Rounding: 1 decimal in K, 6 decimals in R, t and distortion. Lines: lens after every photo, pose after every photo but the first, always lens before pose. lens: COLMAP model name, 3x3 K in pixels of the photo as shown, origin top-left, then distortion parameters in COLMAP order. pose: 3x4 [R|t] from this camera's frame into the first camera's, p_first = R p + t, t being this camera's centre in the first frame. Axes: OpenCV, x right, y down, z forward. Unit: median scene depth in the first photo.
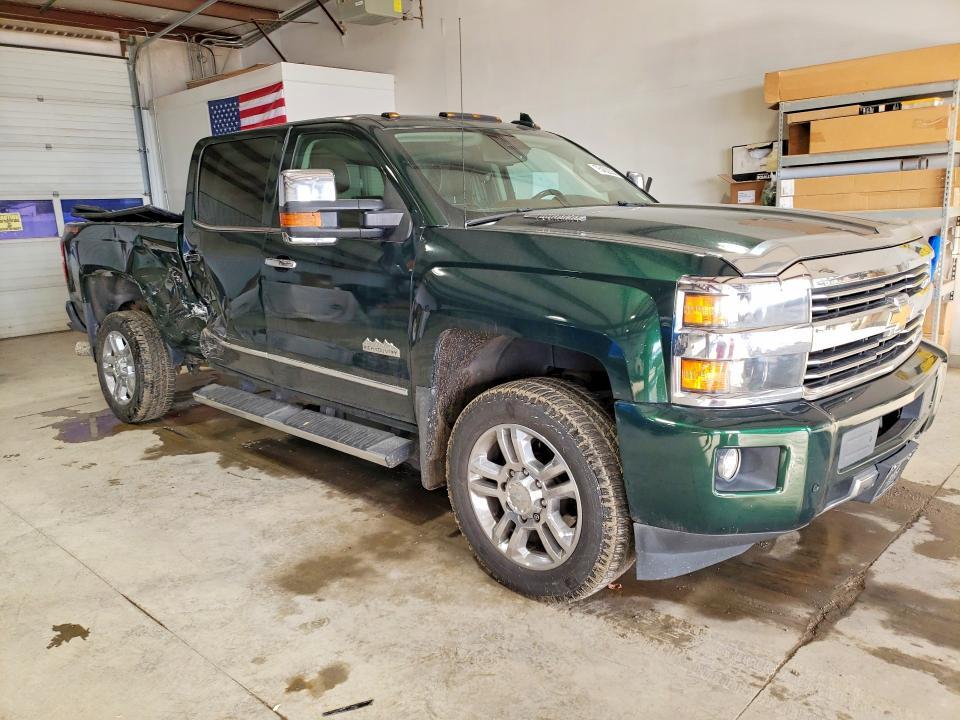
lens RADIAL K [[733.4, 0, 468.8], [0, 733.4, 355.3], [0, 0, 1]] dist [0.018296, 0.006382]
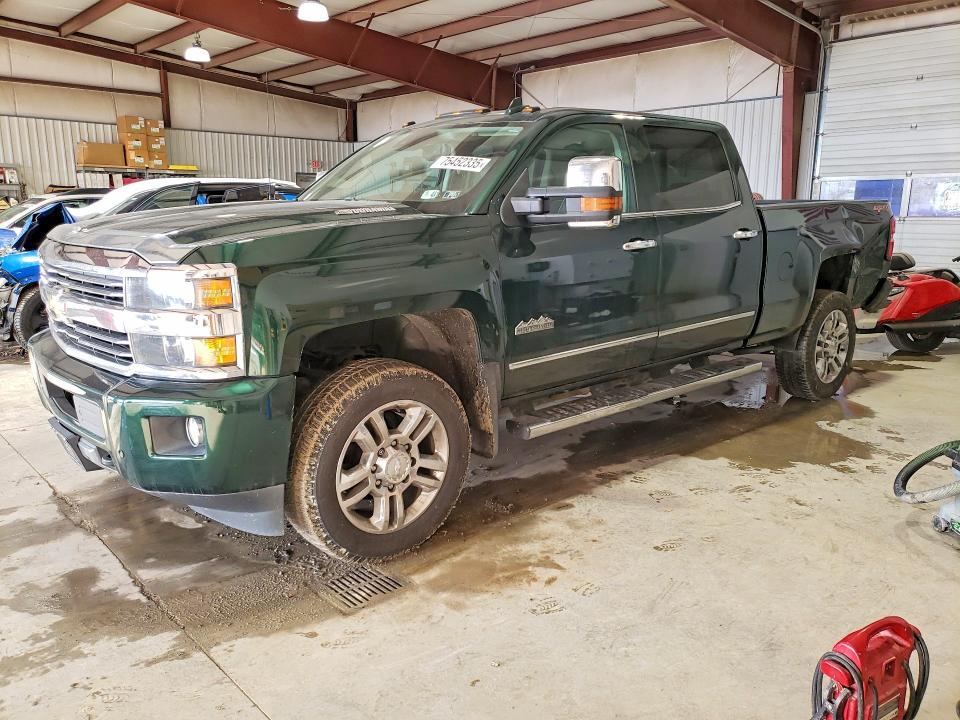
lens RADIAL K [[733.4, 0, 468.8], [0, 733.4, 355.3], [0, 0, 1]] dist [0.018296, 0.006382]
pose [[-0.061375, 0.238905, -0.969101, 1.146429], [-0.208740, 0.946389, 0.246526, -0.262887], [0.976043, 0.217421, -0.008216, 1.140355]]
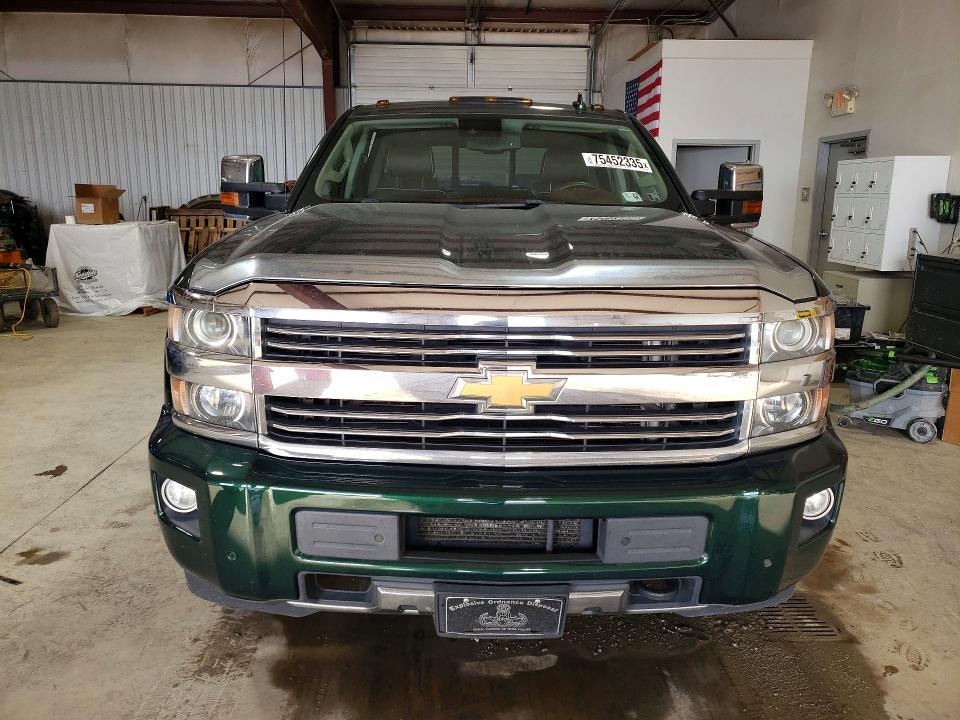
lens RADIAL K [[733.4, 0, 468.8], [0, 733.4, 355.3], [0, 0, 1]] dist [0.018296, 0.006382]
pose [[0.721825, 0.198673, -0.662946, 0.688322], [-0.183792, 0.978543, 0.093136, -0.090724], [0.667225, 0.054617, 0.742851, 0.340624]]
